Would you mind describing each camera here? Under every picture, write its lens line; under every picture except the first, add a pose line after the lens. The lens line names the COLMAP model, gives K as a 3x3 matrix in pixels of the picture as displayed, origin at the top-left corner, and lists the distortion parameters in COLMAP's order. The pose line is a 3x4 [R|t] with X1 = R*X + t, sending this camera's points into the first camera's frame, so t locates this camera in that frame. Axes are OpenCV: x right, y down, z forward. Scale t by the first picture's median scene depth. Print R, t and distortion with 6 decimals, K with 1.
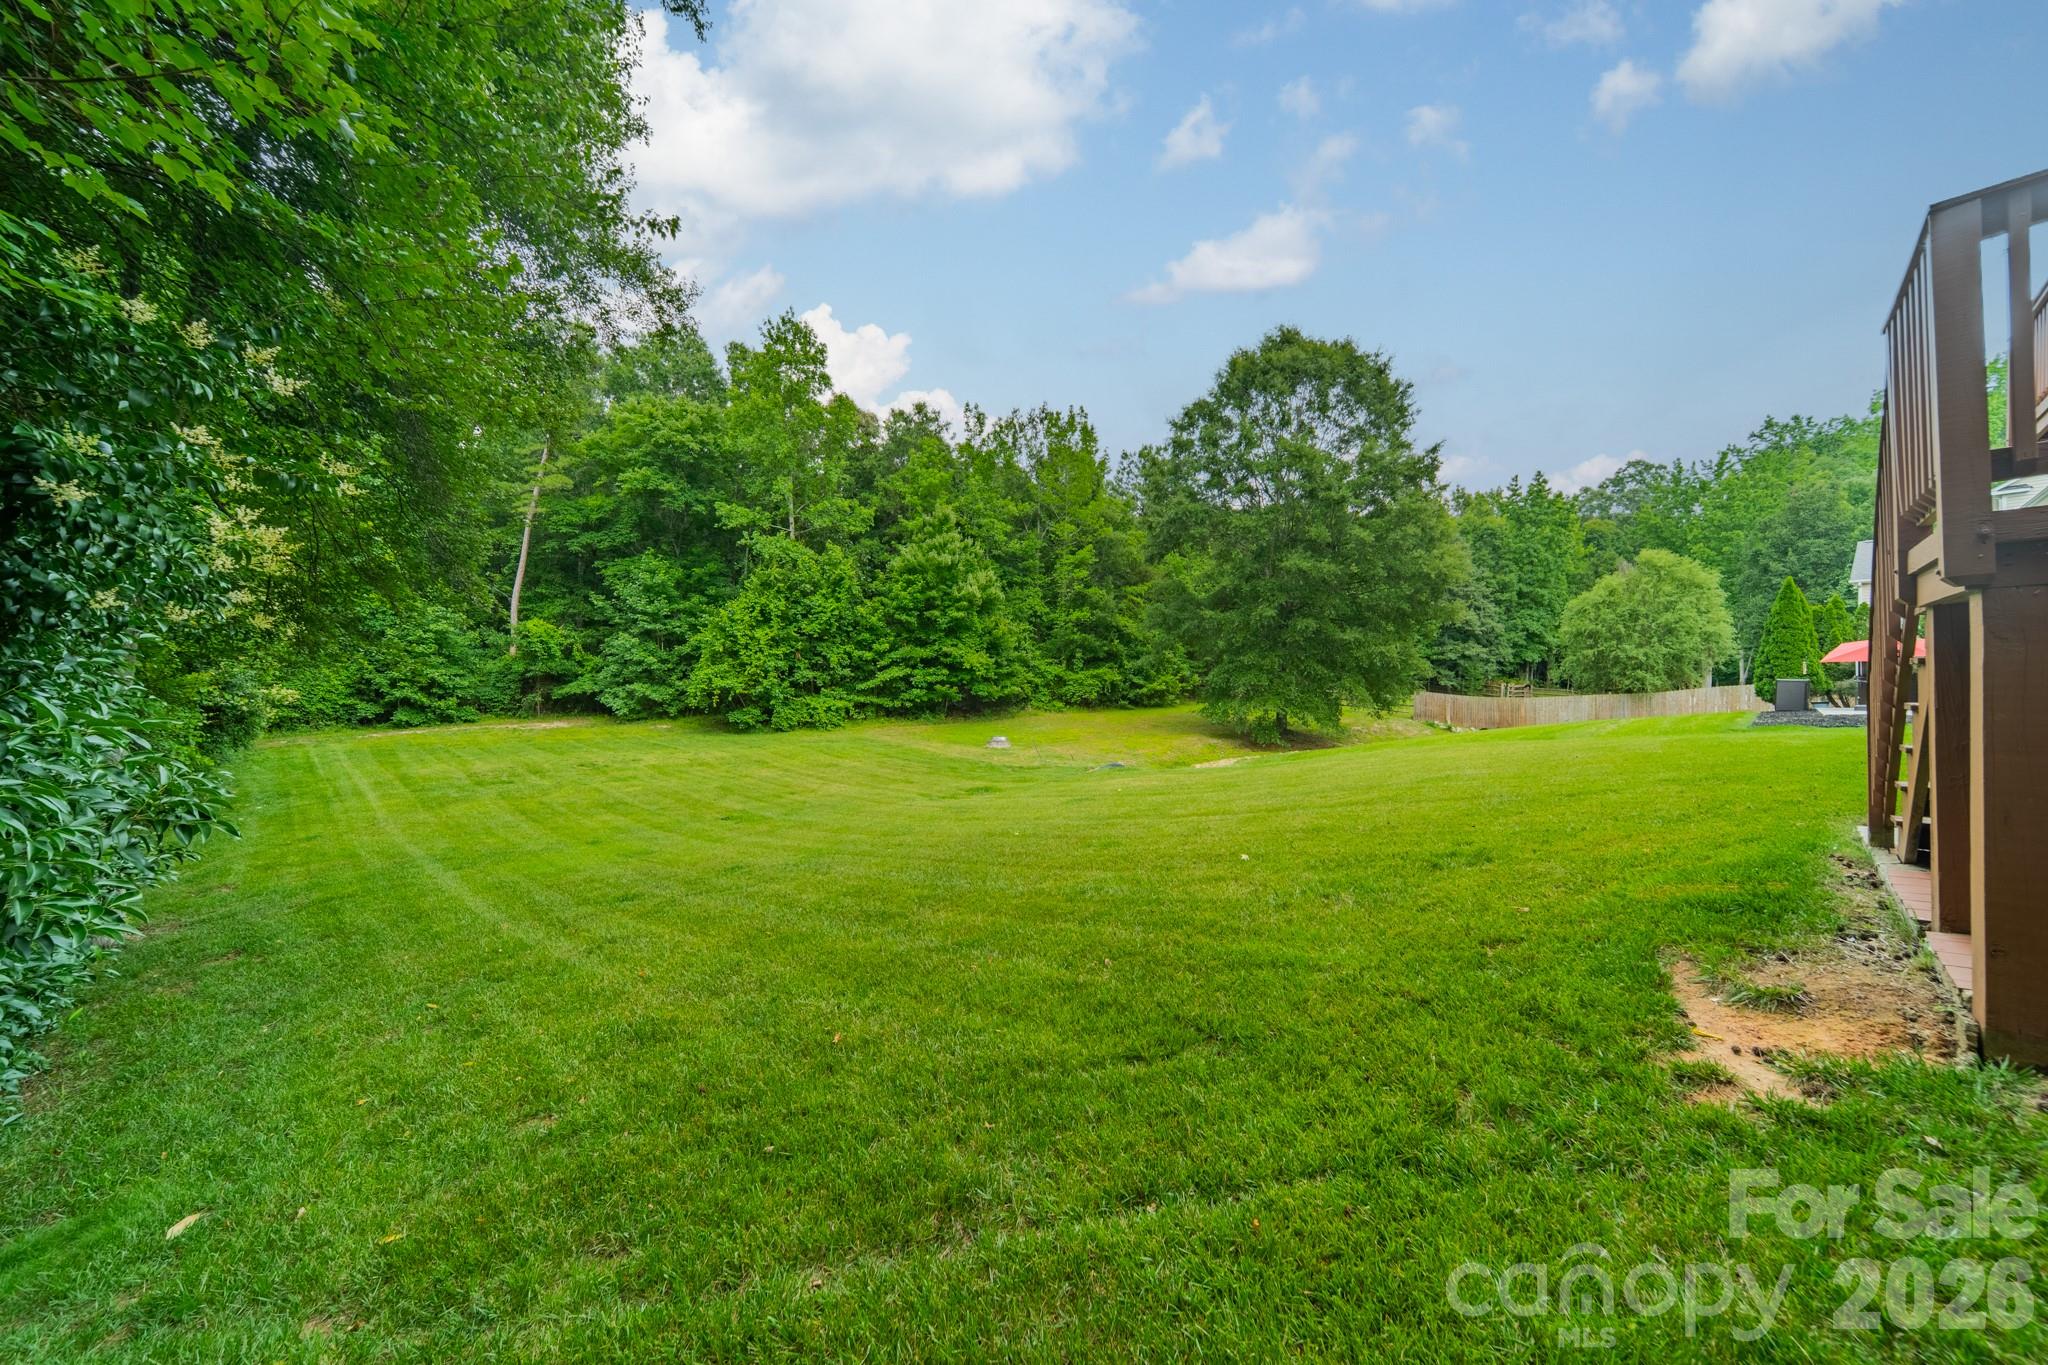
lens RADIAL K [[717.3, 0, 1030.2], [0, 717.3, 683.2], [0, 0, 1]] dist [0.009165, -0.000303]
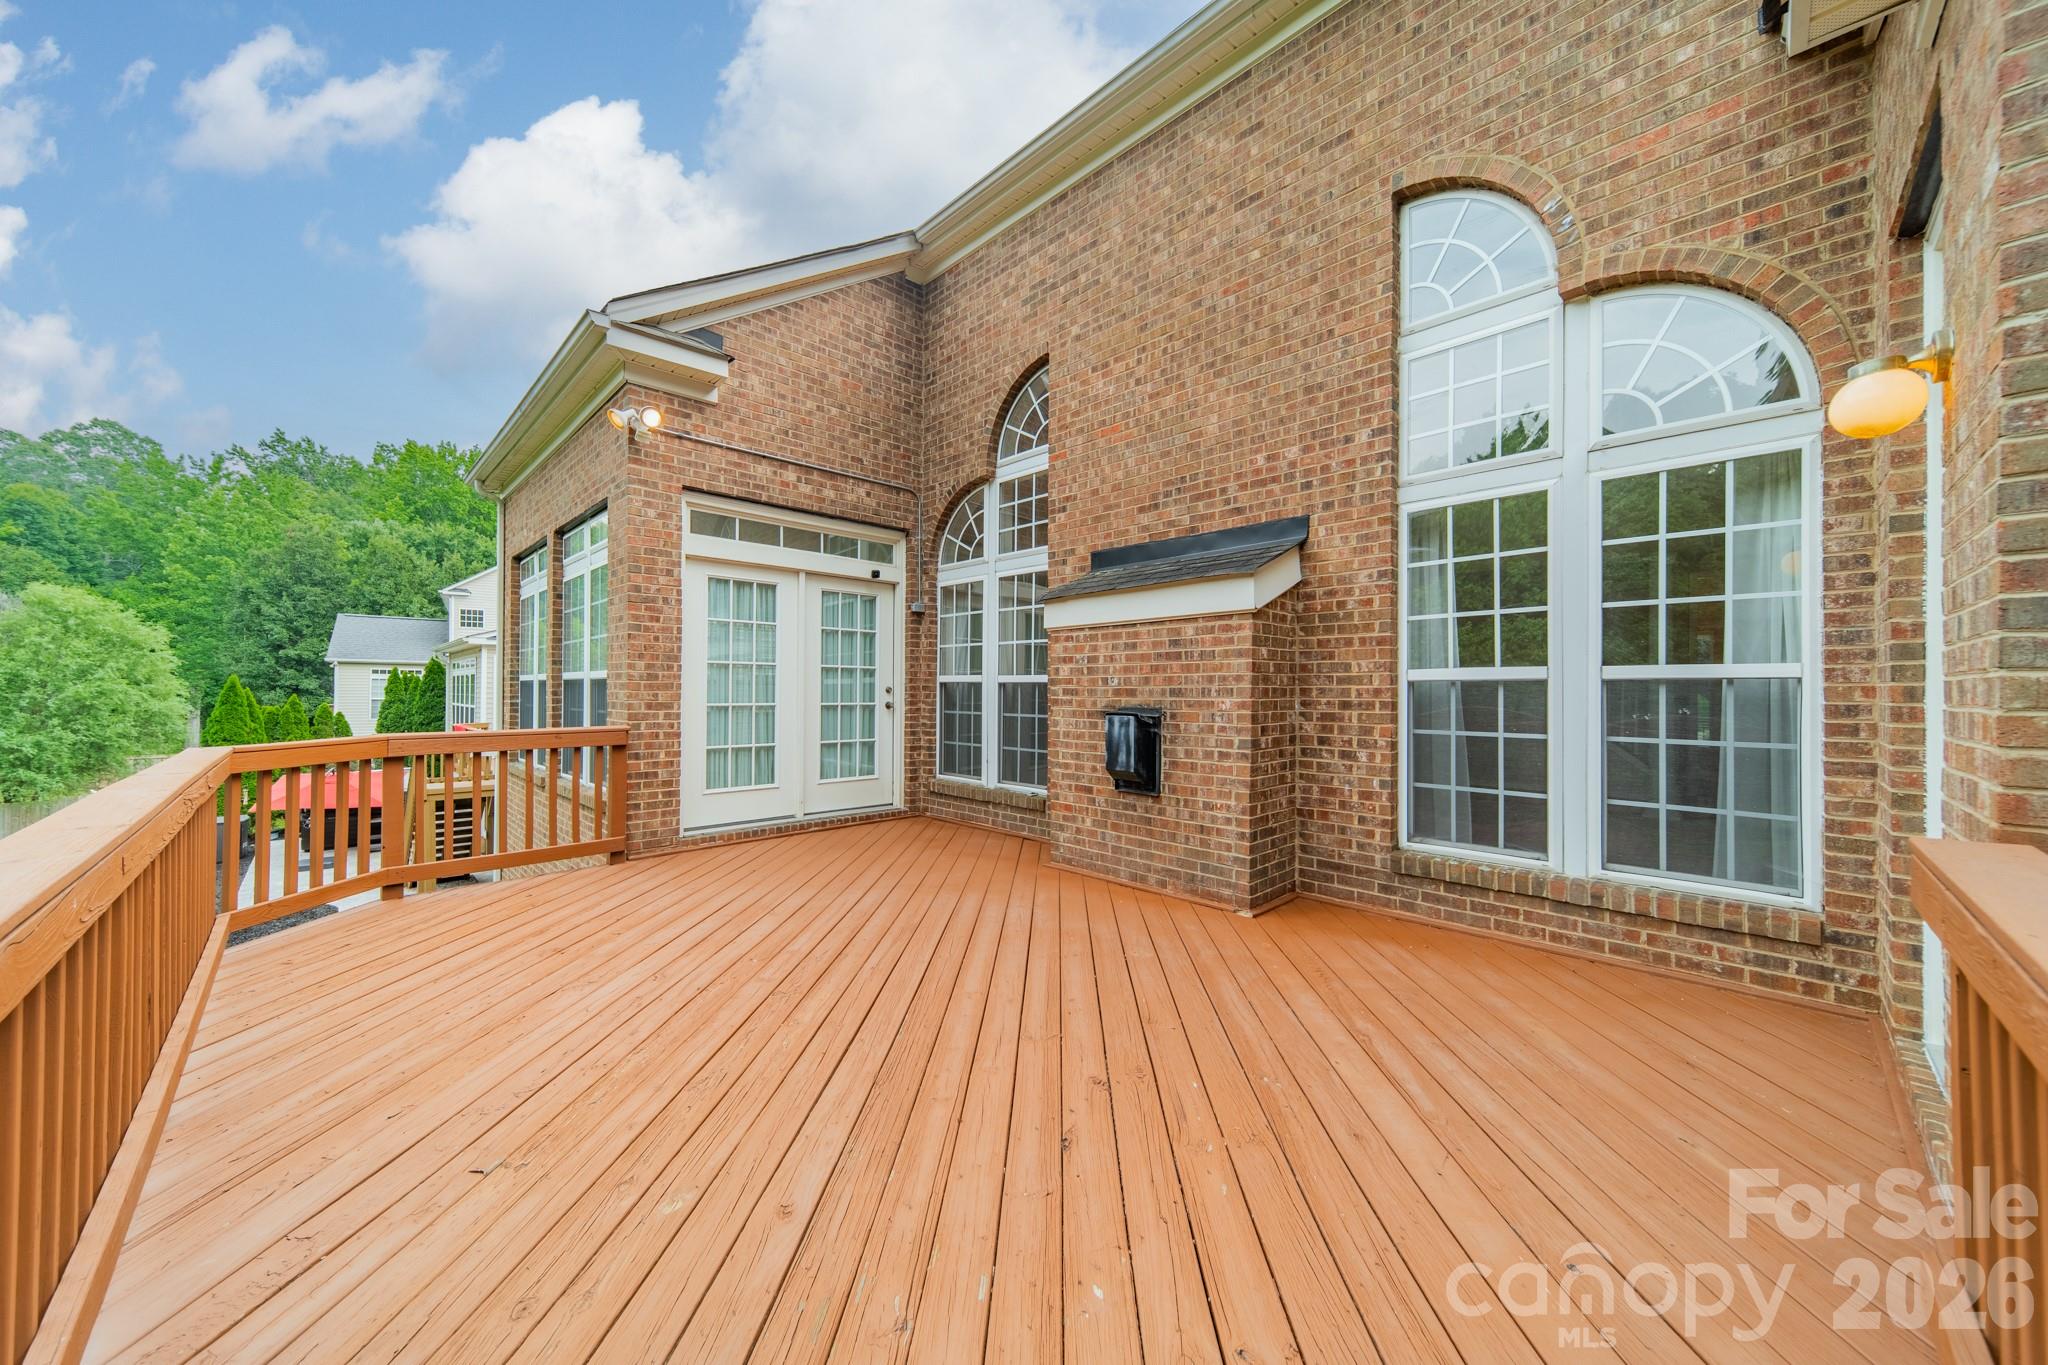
lens RADIAL K [[717.3, 0, 1030.2], [0, 717.3, 683.2], [0, 0, 1]] dist [0.009165, -0.000303]
pose [[-0.004390, -0.001176, 0.999990, 0.177568], [-0.007494, 0.999971, 0.001143, -0.101665], [-0.999962, -0.007489, -0.004398, 0.091327]]
